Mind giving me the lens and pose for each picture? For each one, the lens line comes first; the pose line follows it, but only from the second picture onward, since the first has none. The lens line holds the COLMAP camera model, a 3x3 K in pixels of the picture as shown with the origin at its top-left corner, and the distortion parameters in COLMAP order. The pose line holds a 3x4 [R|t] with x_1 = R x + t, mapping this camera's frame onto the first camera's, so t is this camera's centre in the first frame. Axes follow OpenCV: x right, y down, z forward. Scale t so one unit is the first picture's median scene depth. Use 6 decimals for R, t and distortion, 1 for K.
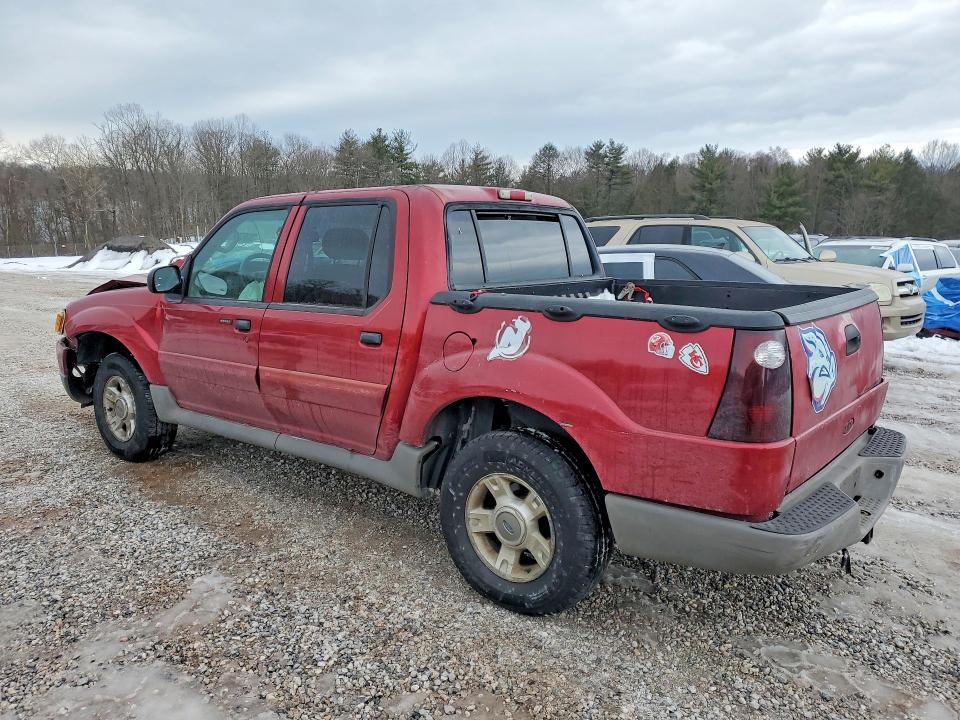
lens RADIAL K [[732.1, 0, 480.0], [0, 732.1, 360.0], [0, 0, 1]] dist [-0.001738, 0.003086]
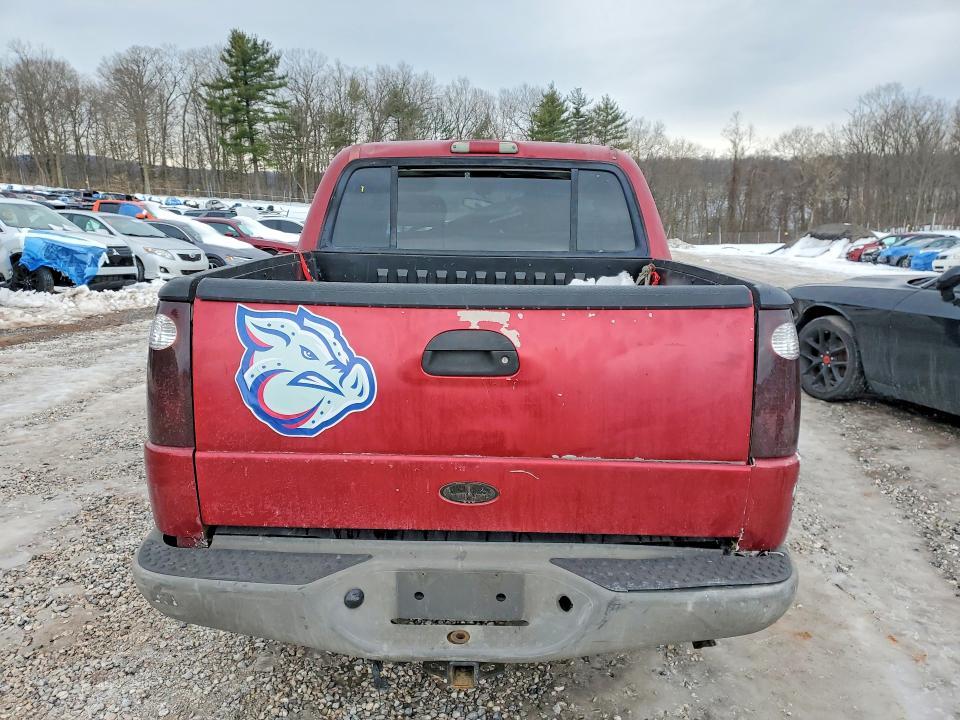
lens RADIAL K [[749.4, 0, 480.0], [0, 749.4, 360.0], [0, 0, 1]] dist [0.009150, 0.011370]
pose [[0.603131, 0.144928, -0.784366, 0.046075], [-0.137188, 0.987549, 0.076981, -0.003057], [0.785756, 0.061176, 0.615503, 0.029311]]
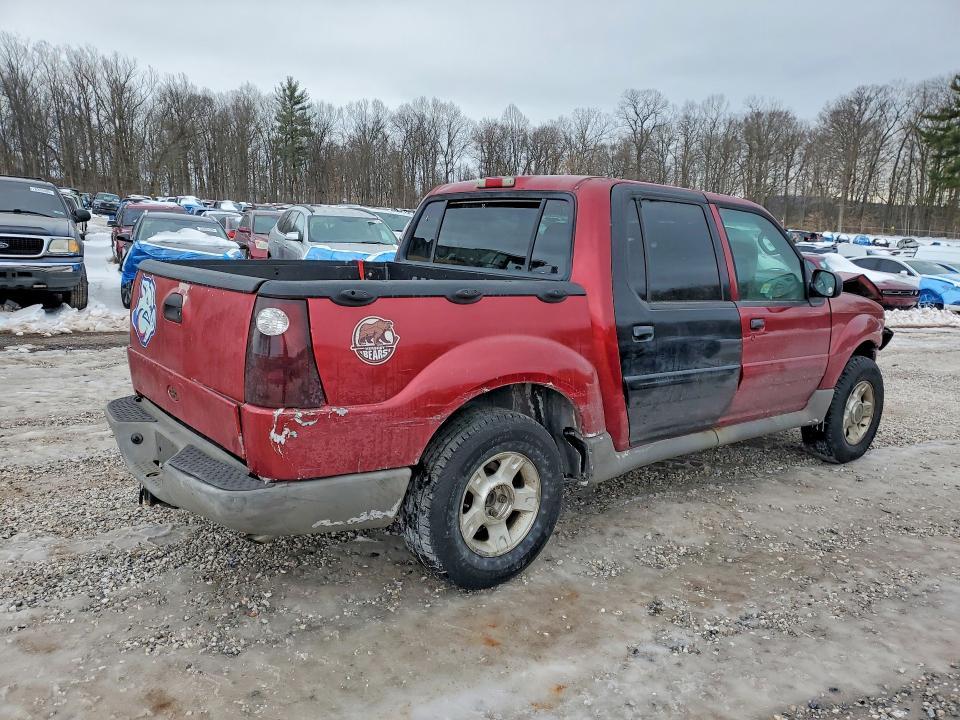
lens RADIAL K [[749.4, 0, 480.0], [0, 749.4, 360.0], [0, 0, 1]] dist [0.009150, 0.011370]
pose [[-0.220393, 0.138077, -0.965589, 0.066251], [-0.202215, 0.961956, 0.183713, -0.010719], [0.954220, 0.235745, -0.184088, 0.074808]]
